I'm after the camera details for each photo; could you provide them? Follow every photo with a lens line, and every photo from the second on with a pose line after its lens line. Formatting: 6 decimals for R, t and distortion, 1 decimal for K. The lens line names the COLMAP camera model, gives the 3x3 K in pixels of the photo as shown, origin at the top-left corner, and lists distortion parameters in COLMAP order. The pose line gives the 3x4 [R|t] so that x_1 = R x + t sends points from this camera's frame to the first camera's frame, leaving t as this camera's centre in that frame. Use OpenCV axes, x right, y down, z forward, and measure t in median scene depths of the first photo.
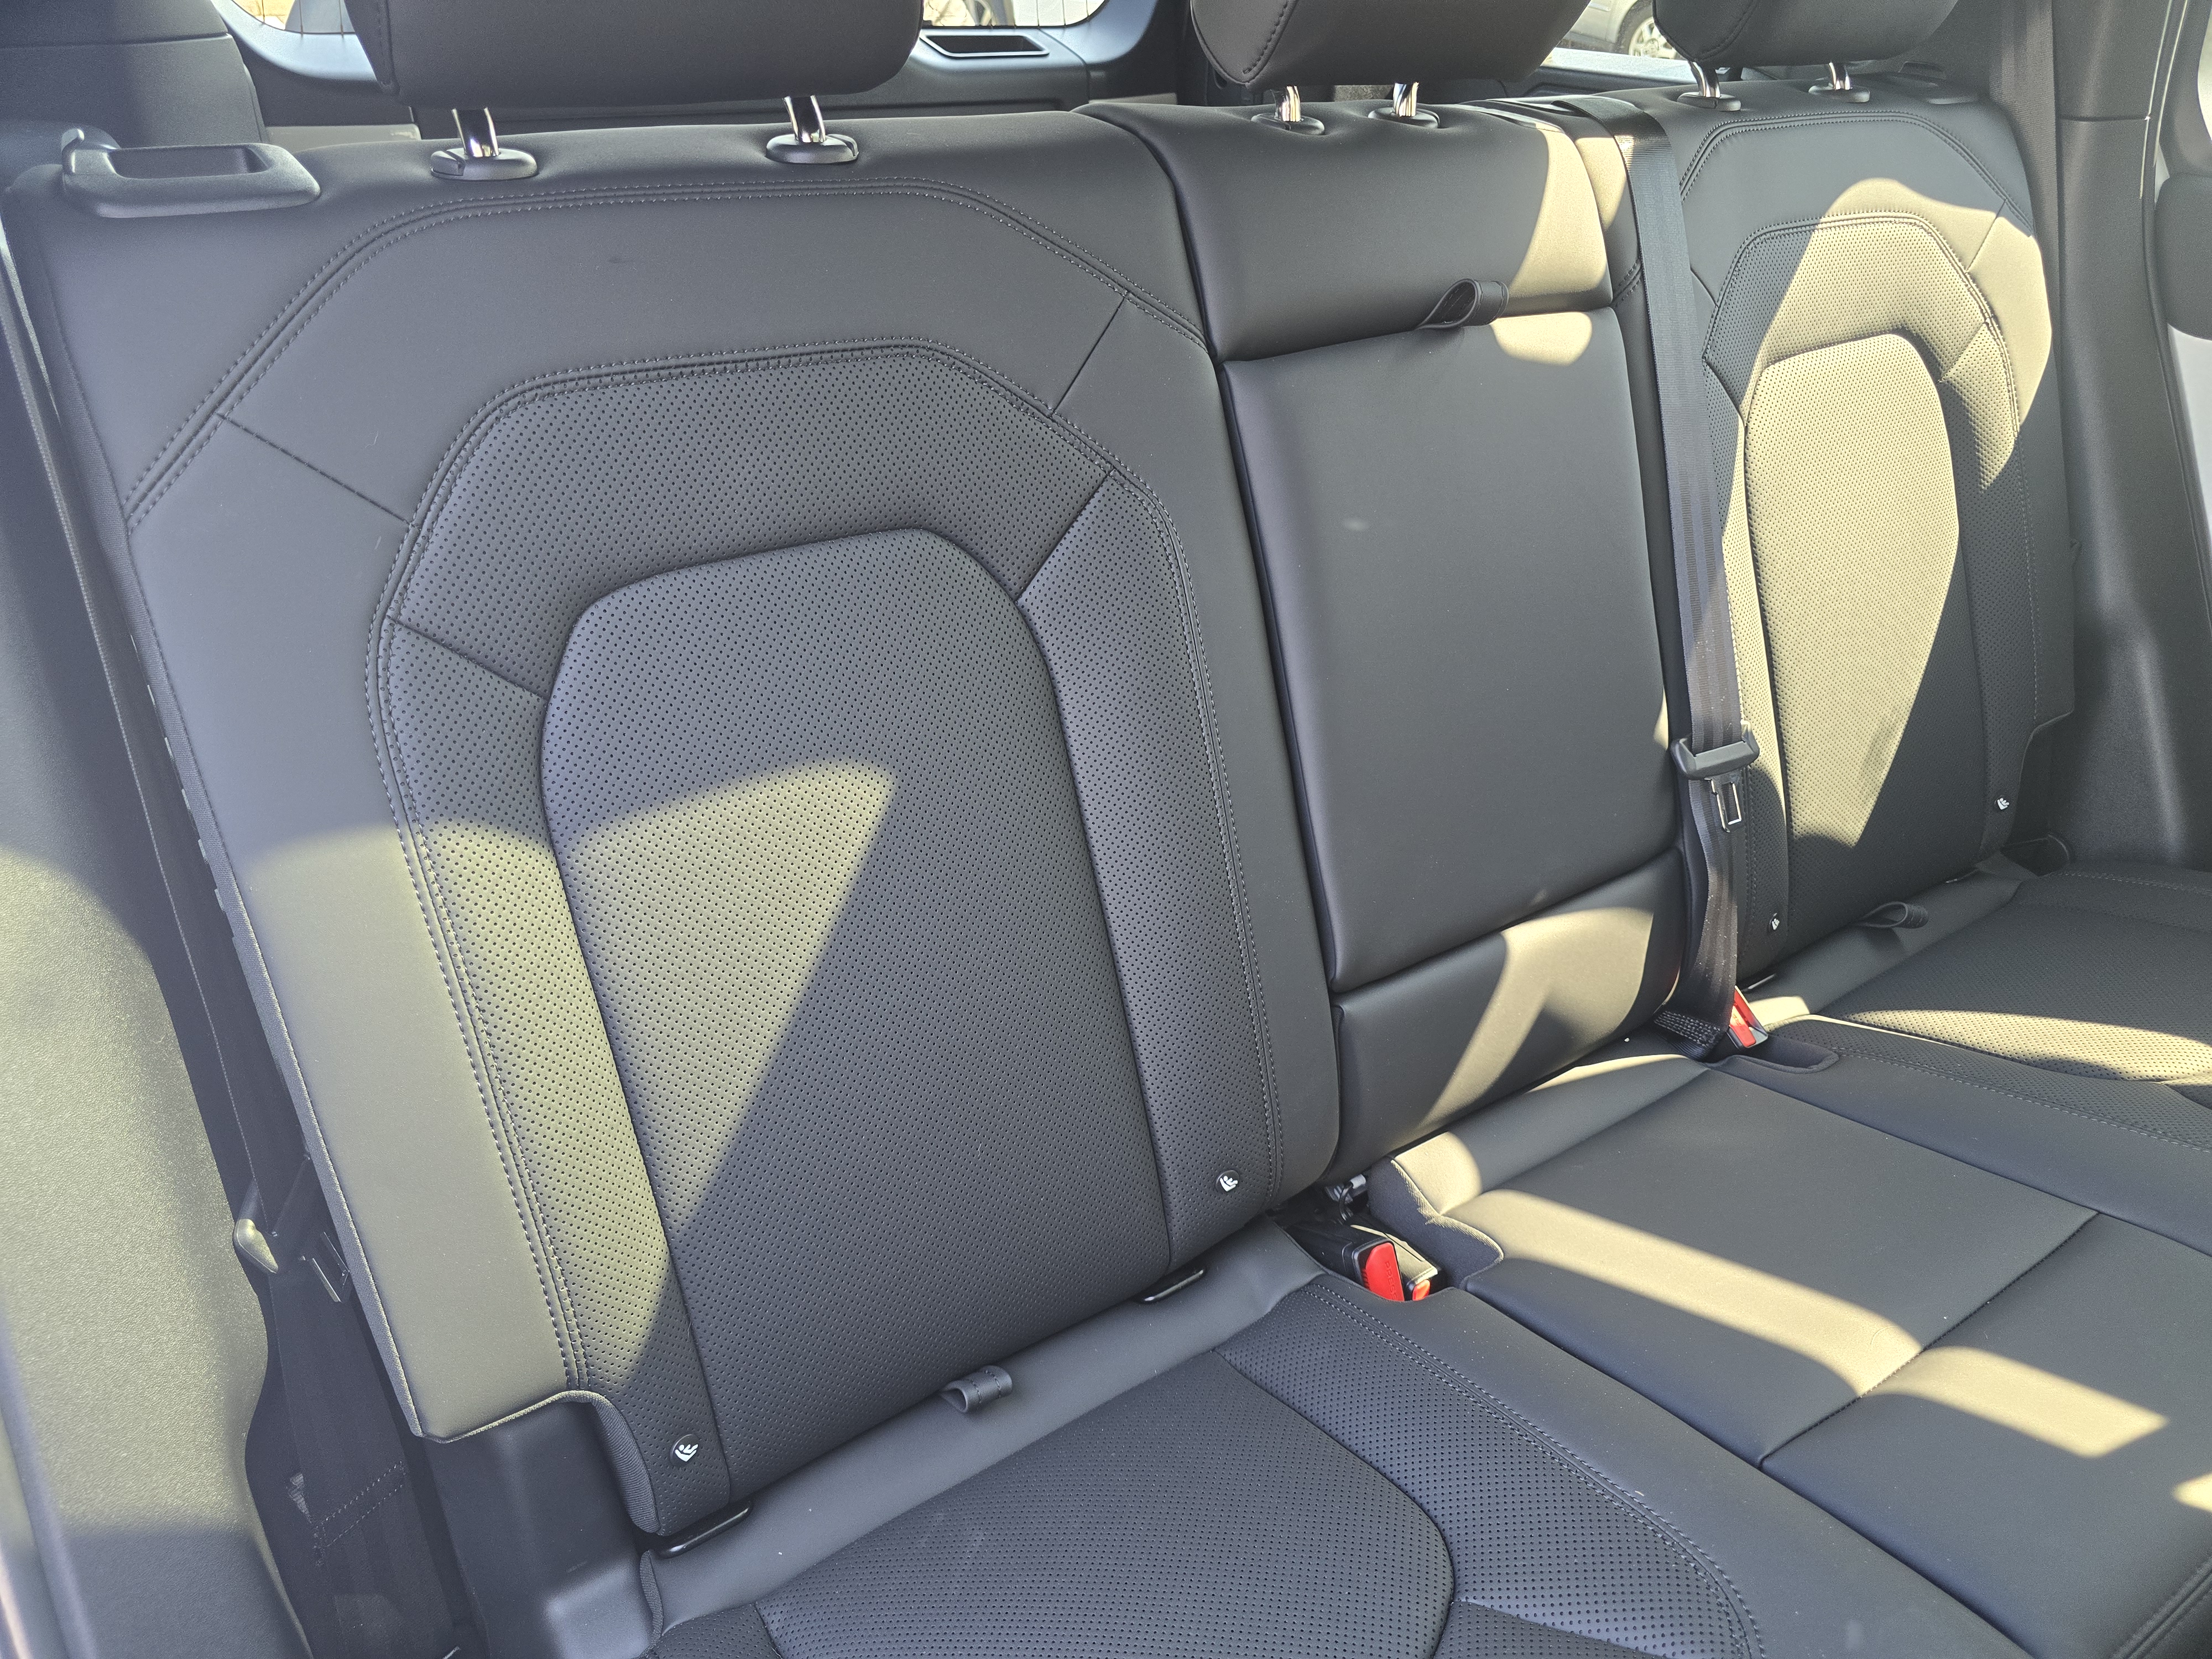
lens RADIAL K [[1496.7, 0, 1106.0], [0, 1496.7, 829.5], [0, 0, 1]] dist [0.059362, -0.065633]
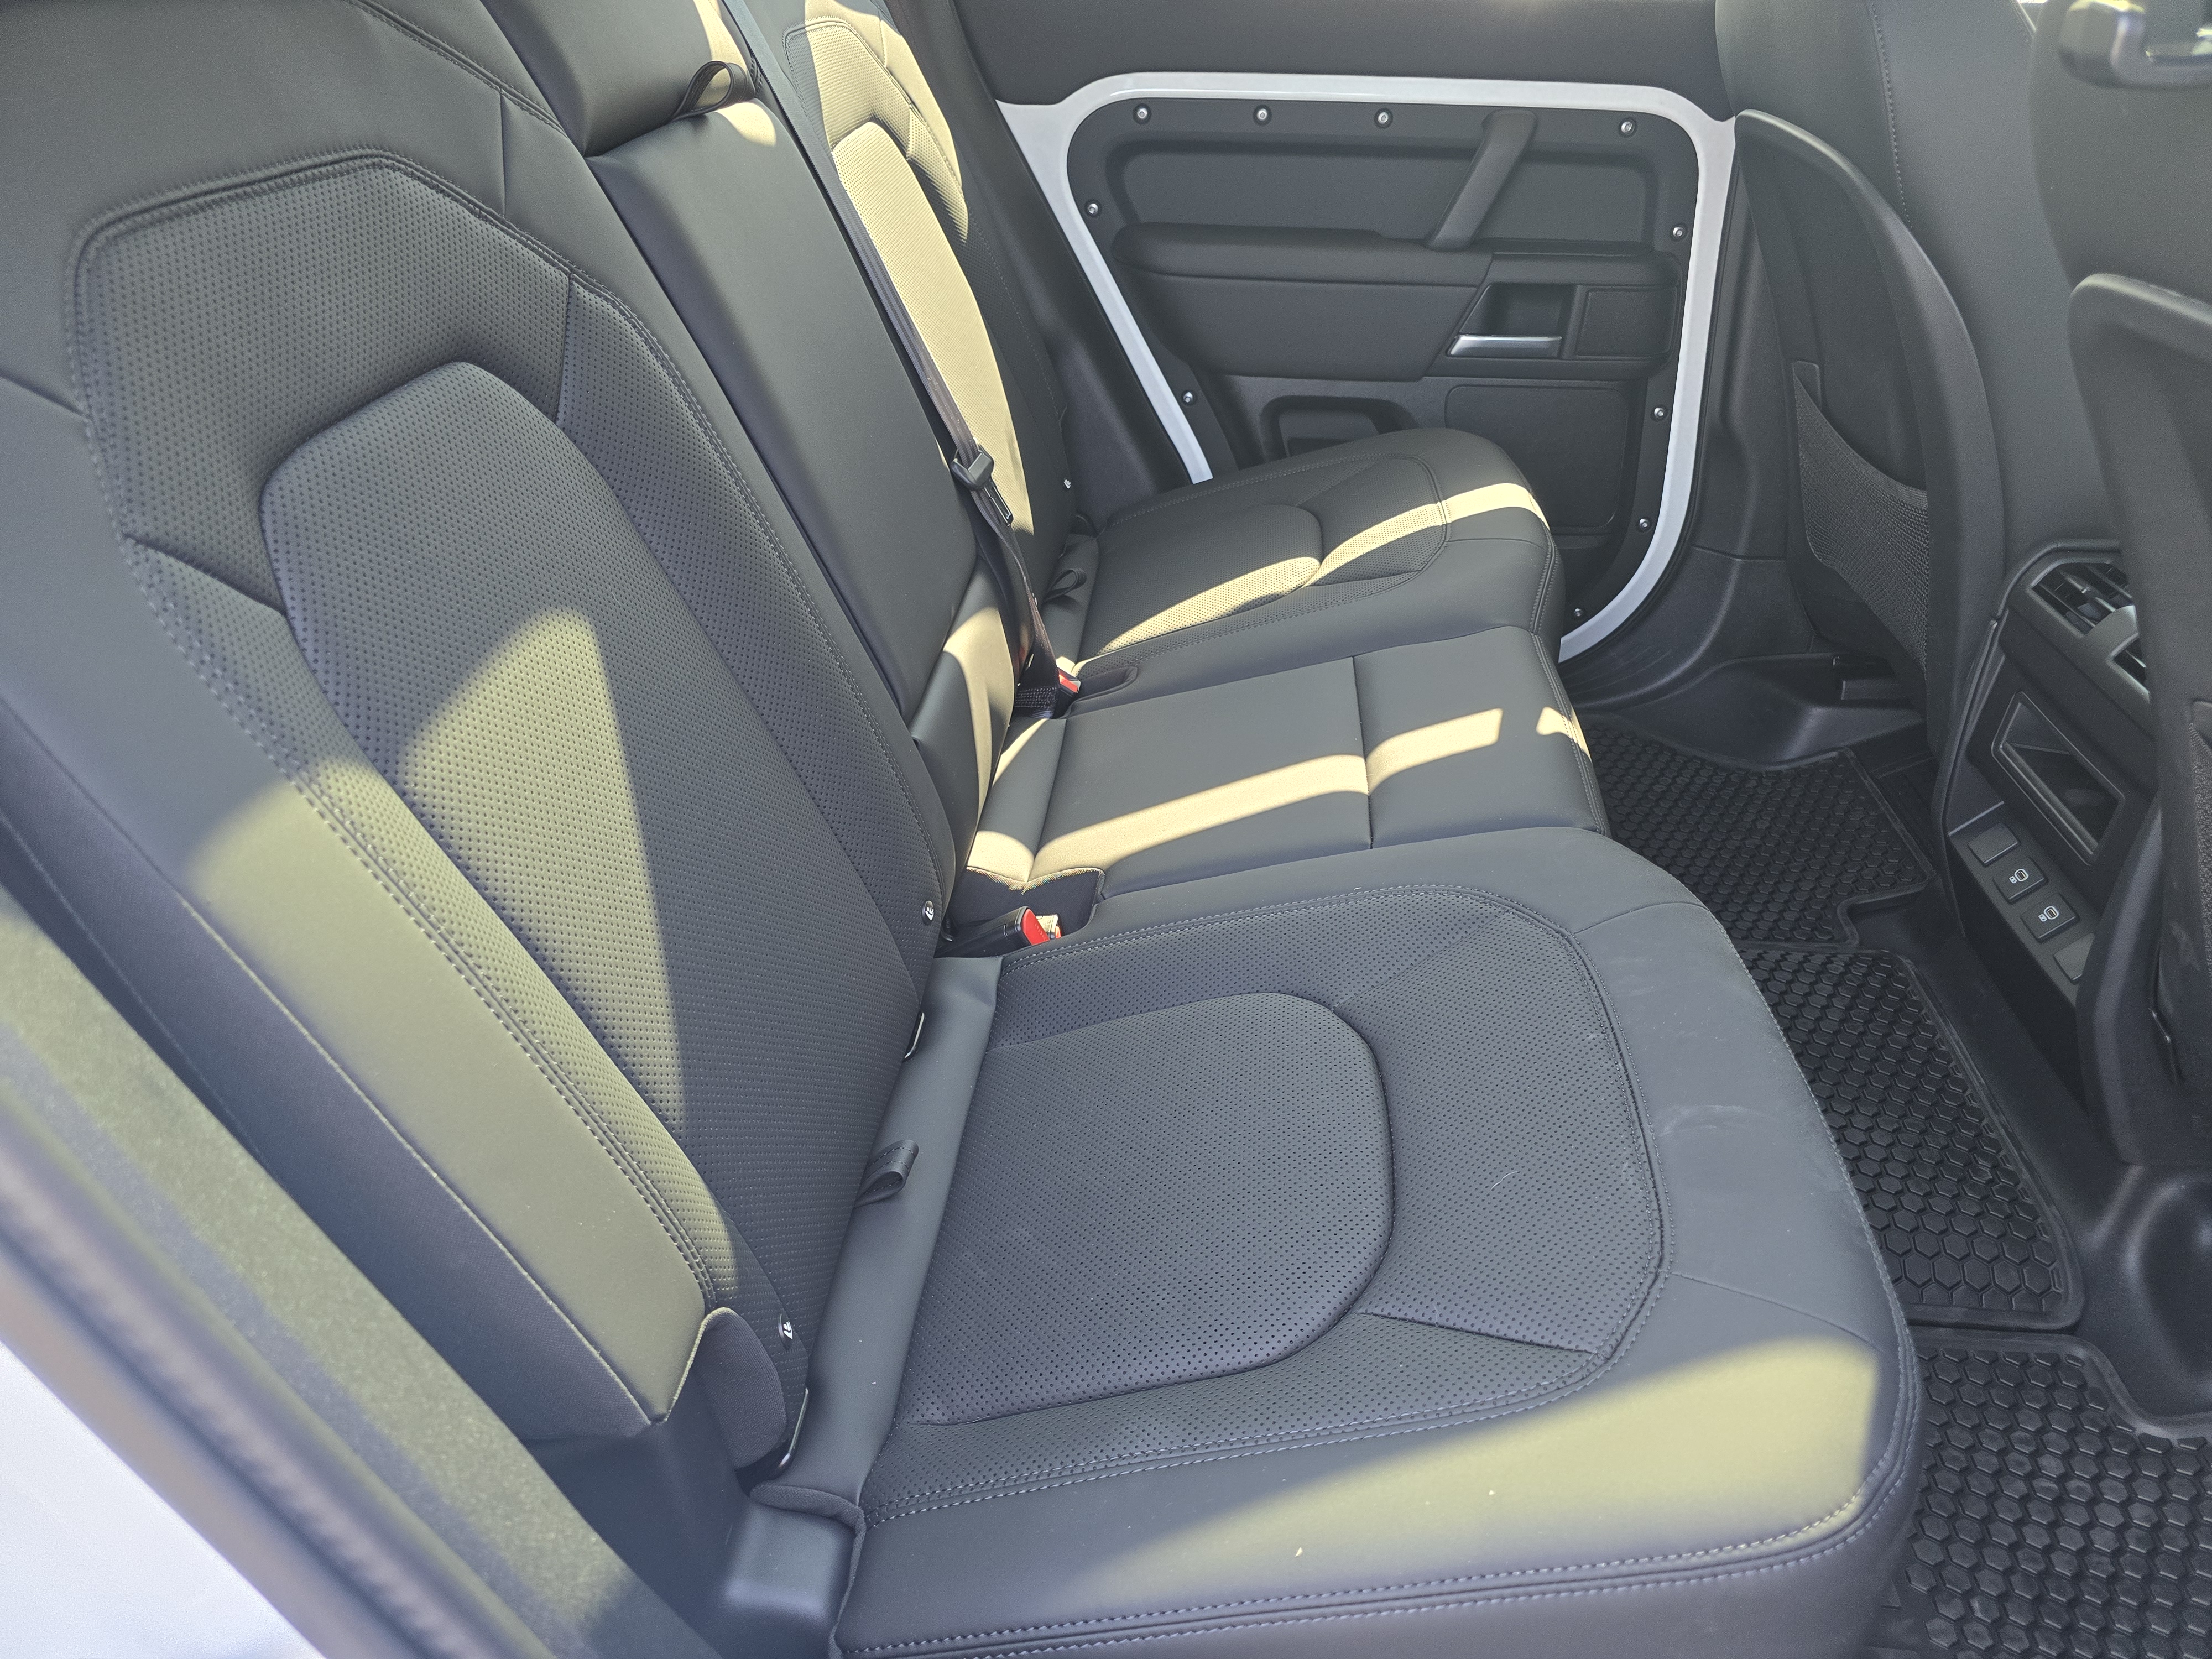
lens RADIAL K [[1564.1, 0, 1106.0], [0, 1564.1, 829.5], [0, 0, 1]] dist [0.066093, 0.000644]
pose [[0.621808, -0.419526, 0.661326, -0.516974], [0.418799, 0.891665, 0.171873, 0.038876], [-0.661787, 0.170091, 0.730142, 0.074678]]
